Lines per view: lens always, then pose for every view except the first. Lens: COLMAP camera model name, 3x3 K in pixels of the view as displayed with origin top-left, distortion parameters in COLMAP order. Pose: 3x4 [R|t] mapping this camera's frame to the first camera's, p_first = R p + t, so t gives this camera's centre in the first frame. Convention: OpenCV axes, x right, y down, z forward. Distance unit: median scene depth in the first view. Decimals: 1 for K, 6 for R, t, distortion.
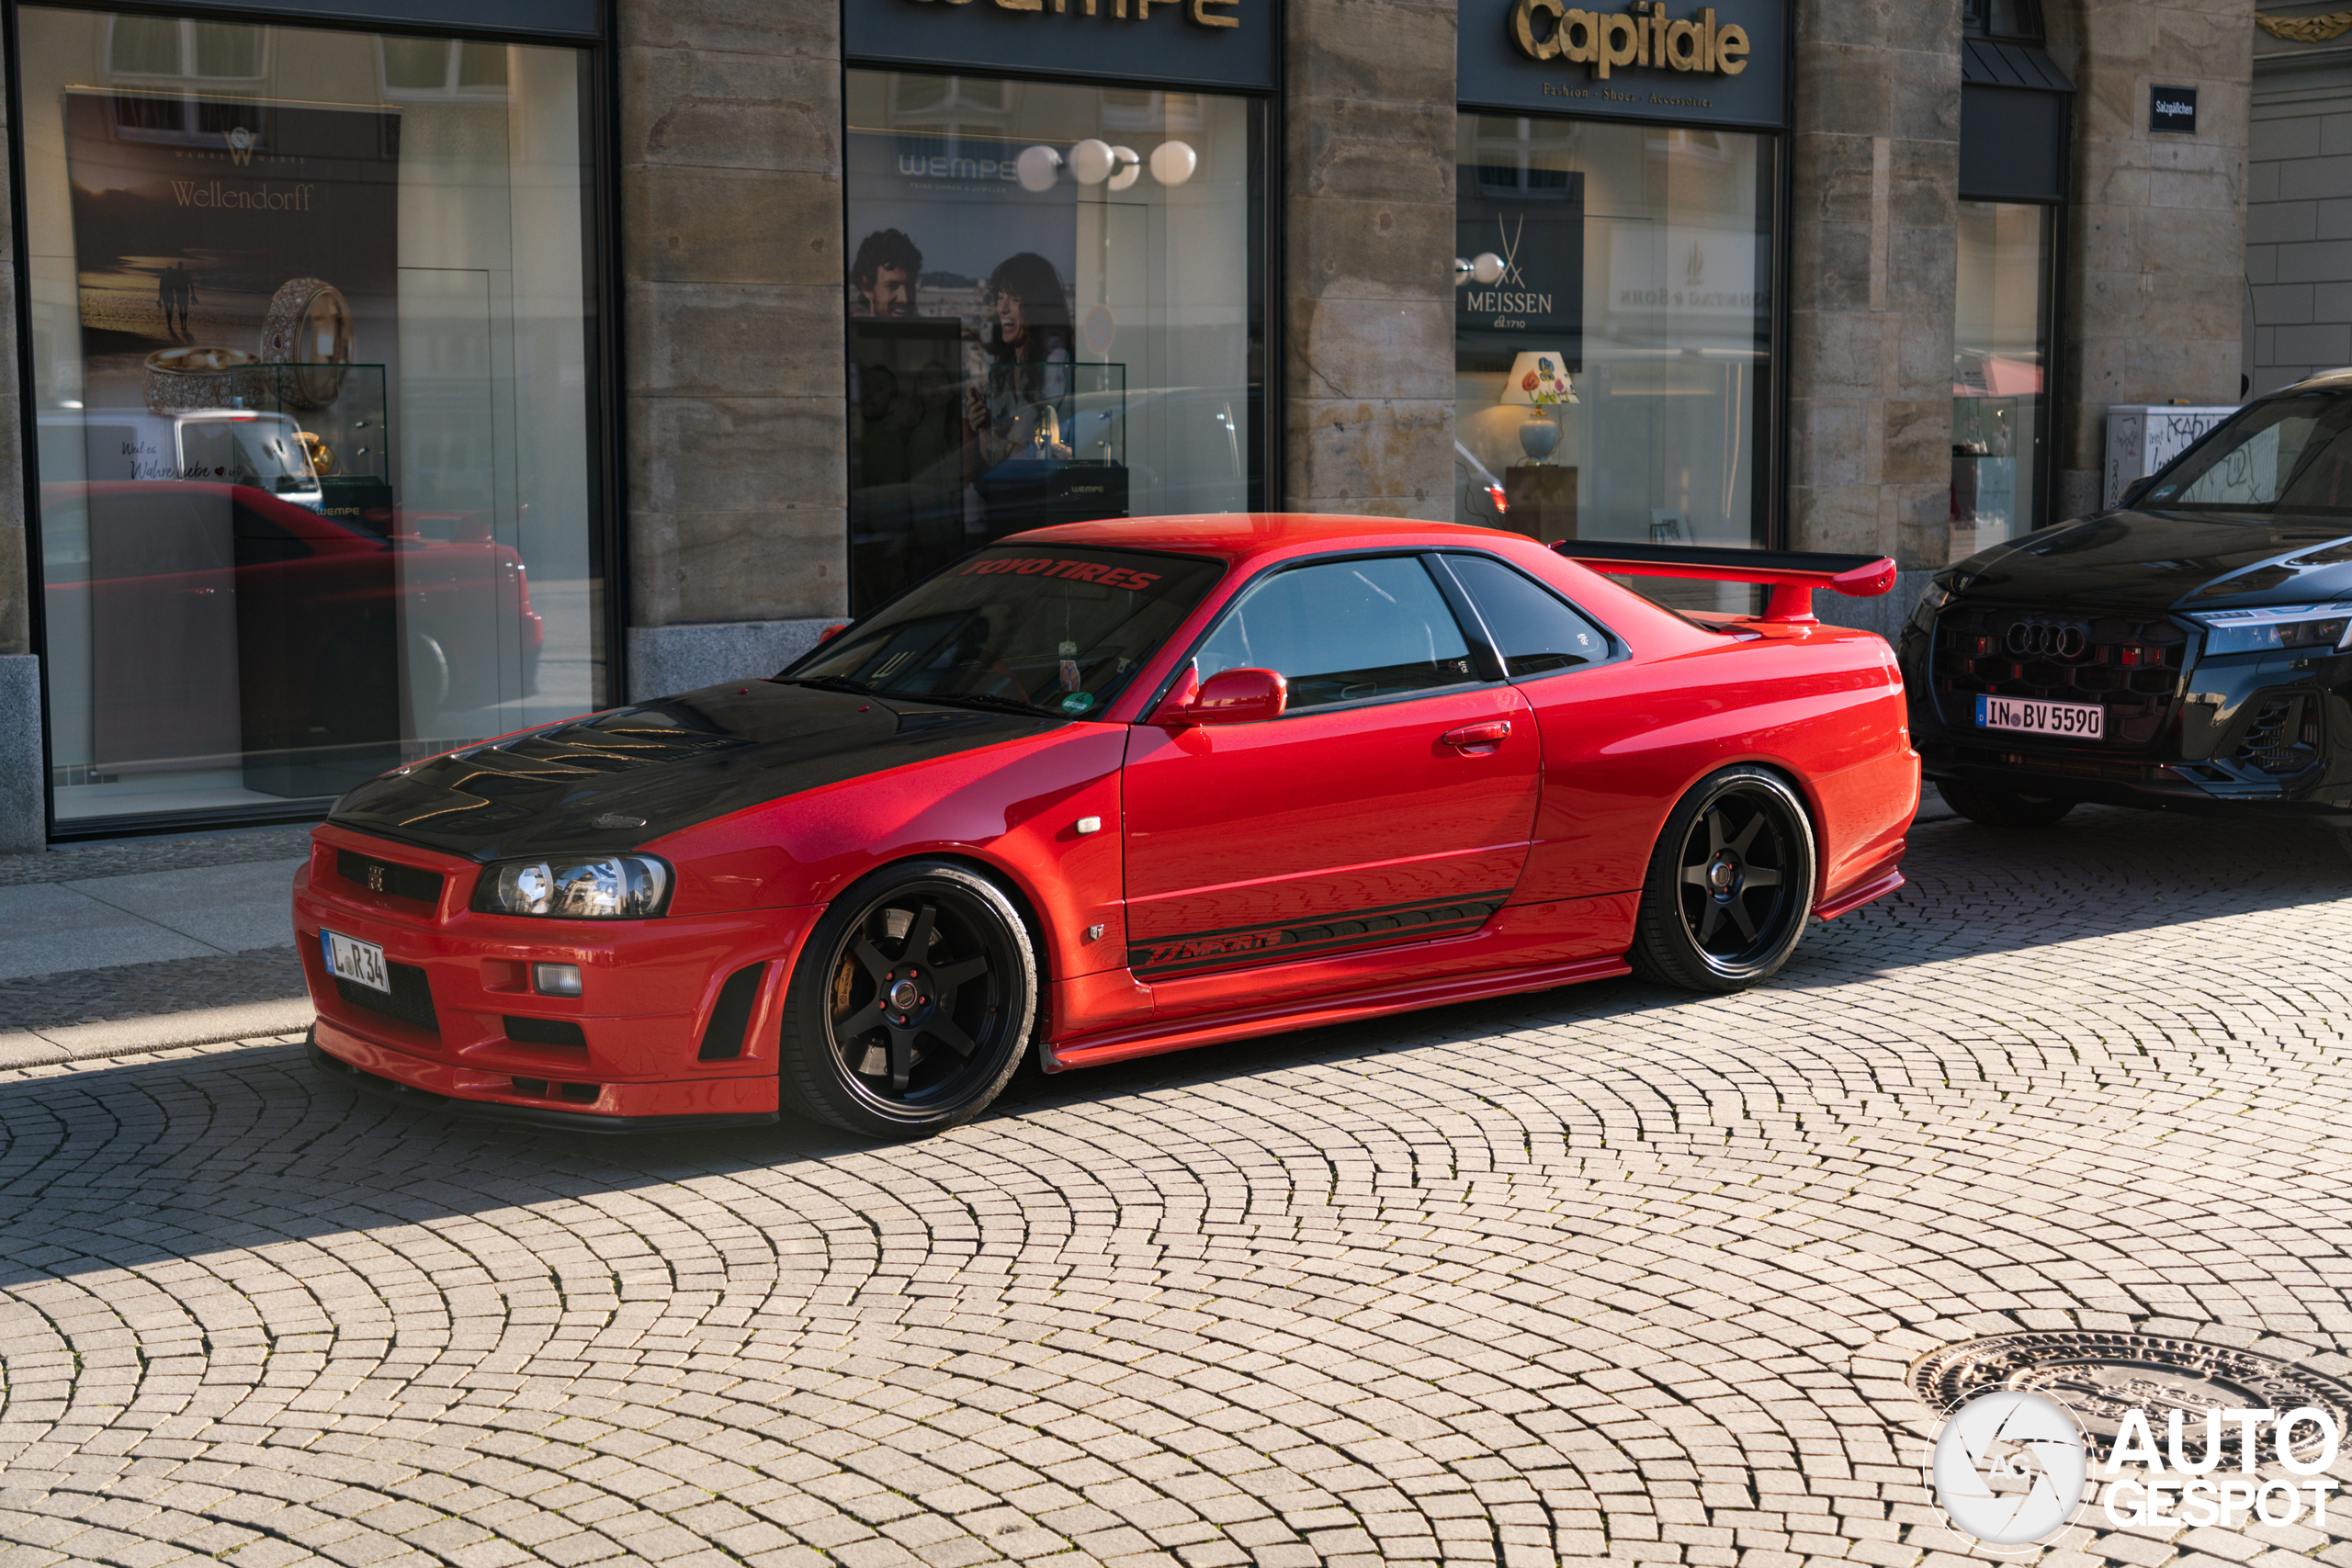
lens RADIAL K [[2904.2, 0, 1175.7], [0, 2904.2, 742.5], [0, 0, 1]] dist [-0.001960, 0.042048]
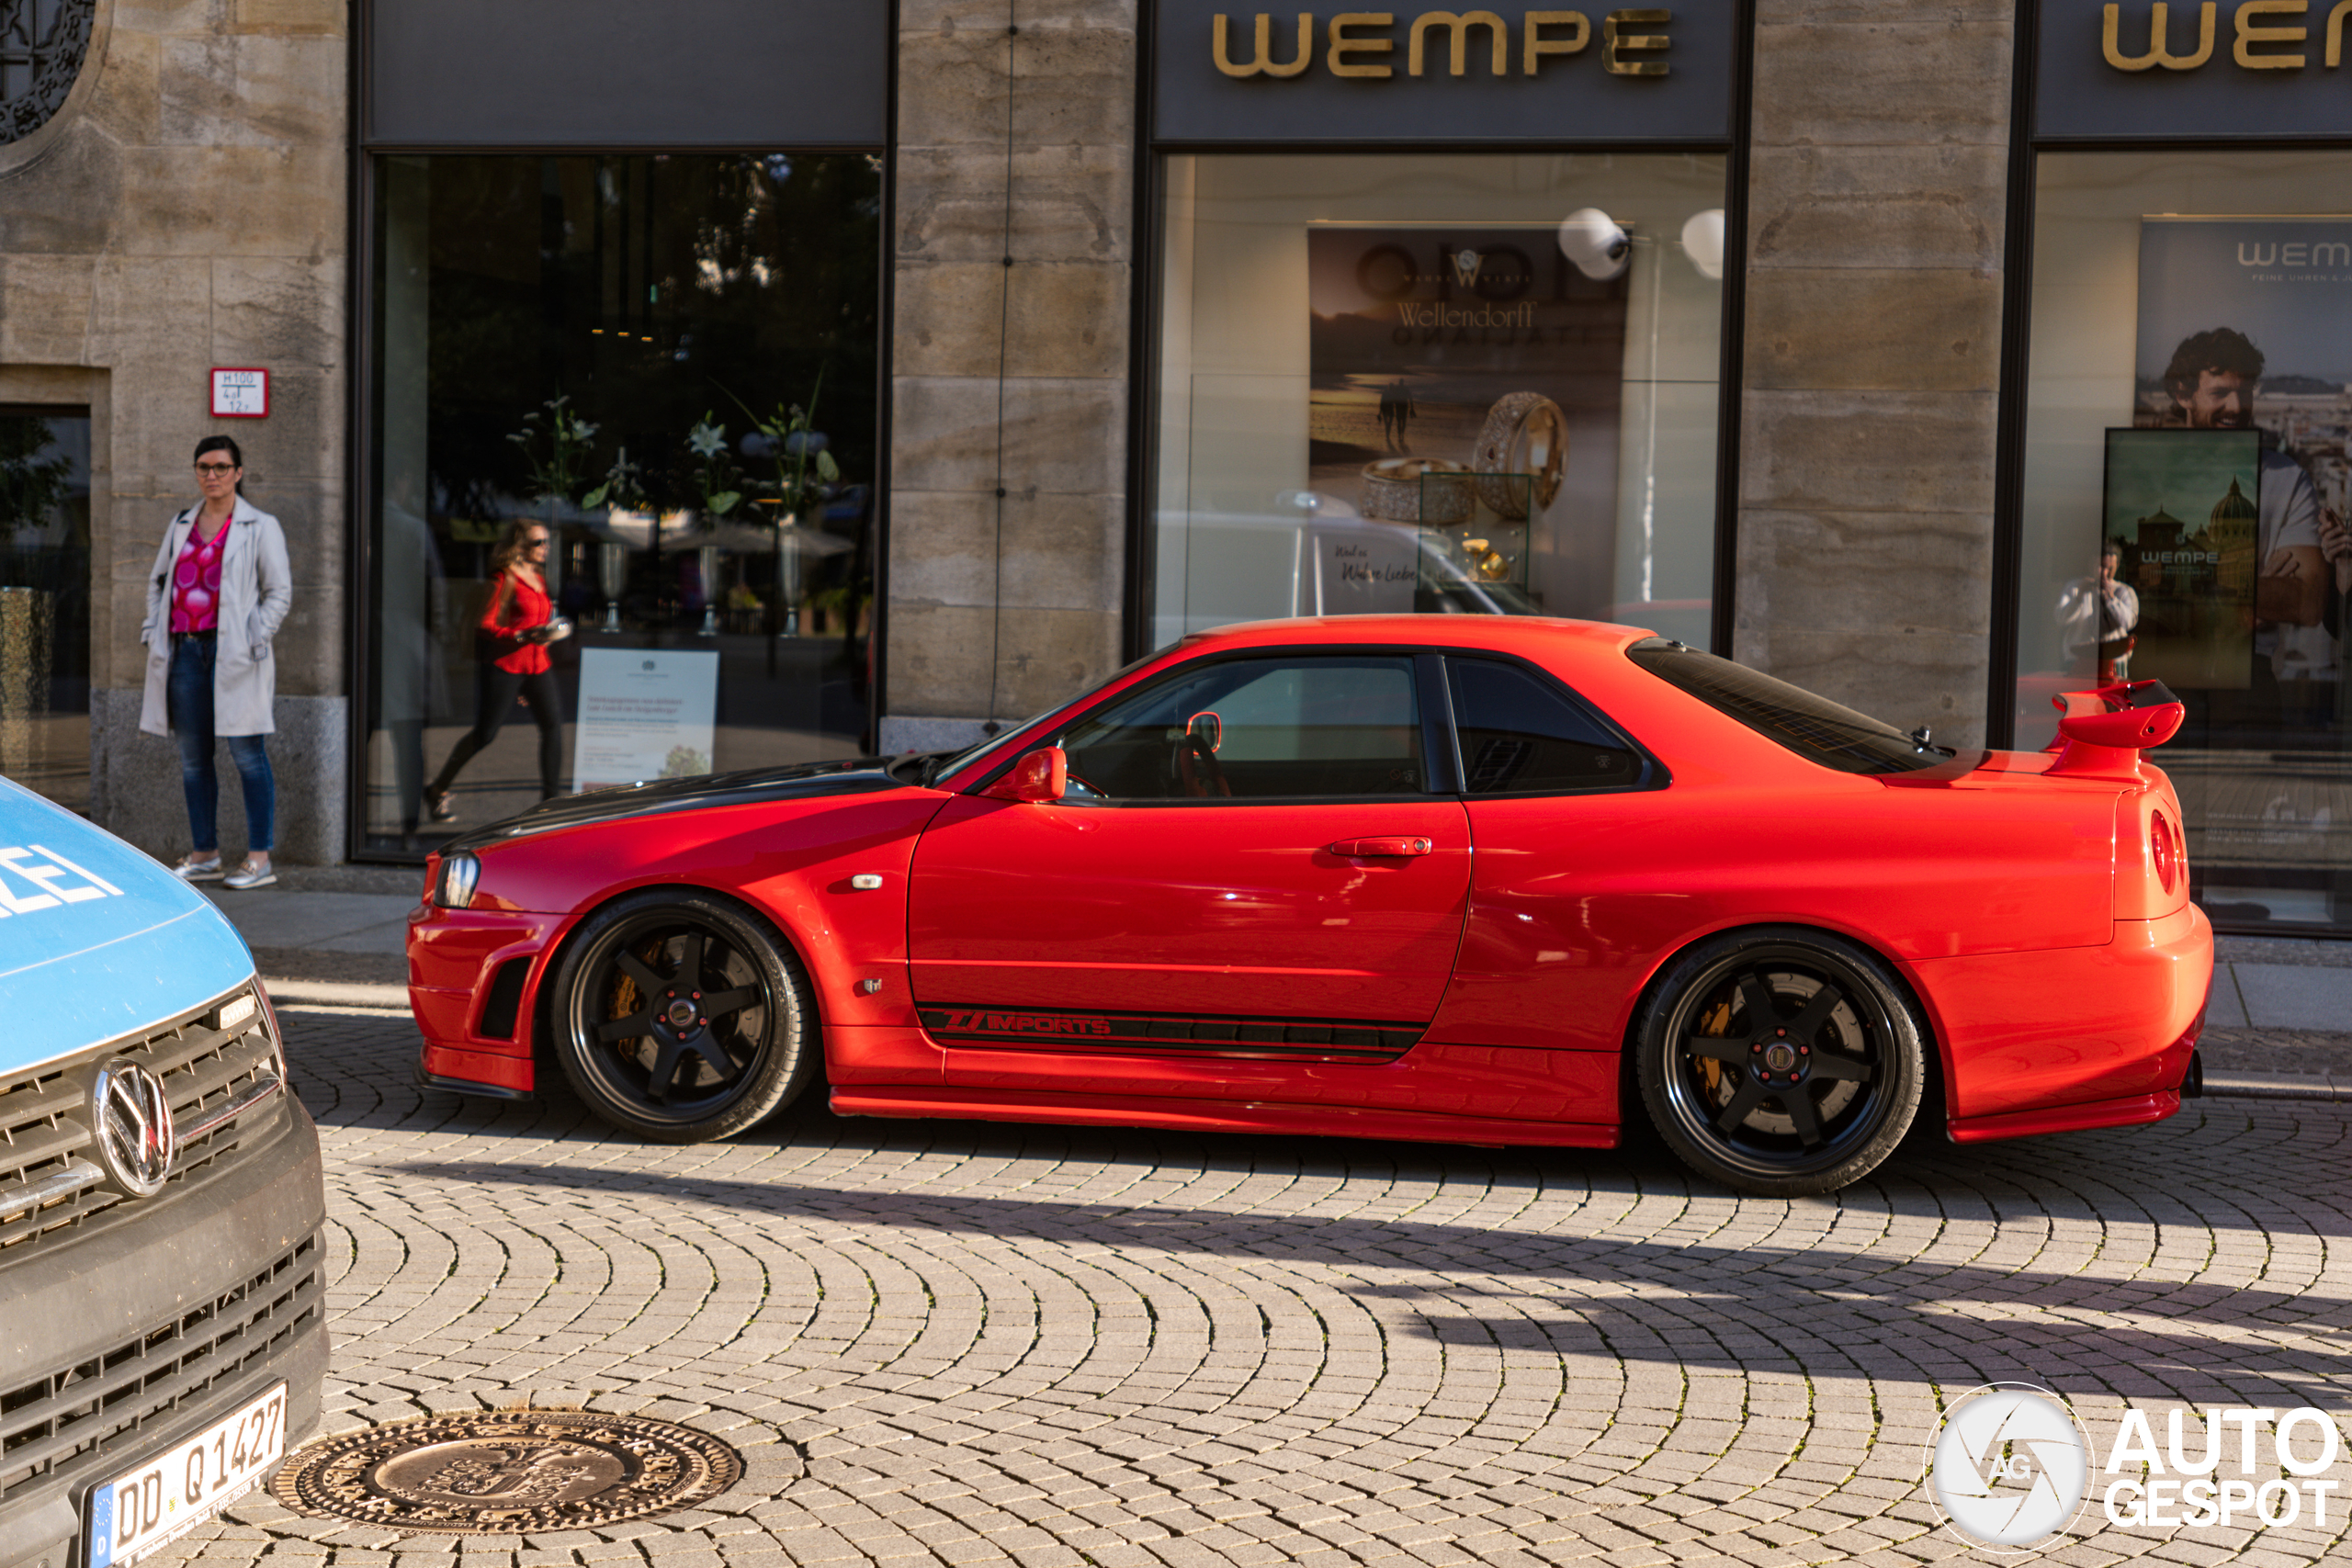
lens RADIAL K [[3145.1, 0, 1176.0], [0, 3145.1, 784.0], [0, 0, 1]] dist [-0.000838, 0.074553]
pose [[0.700749, 0.073230, -0.709639, 0.425015], [-0.103488, 0.994631, 0.000448, -0.009364], [0.705862, 0.073125, 0.704565, 0.138555]]
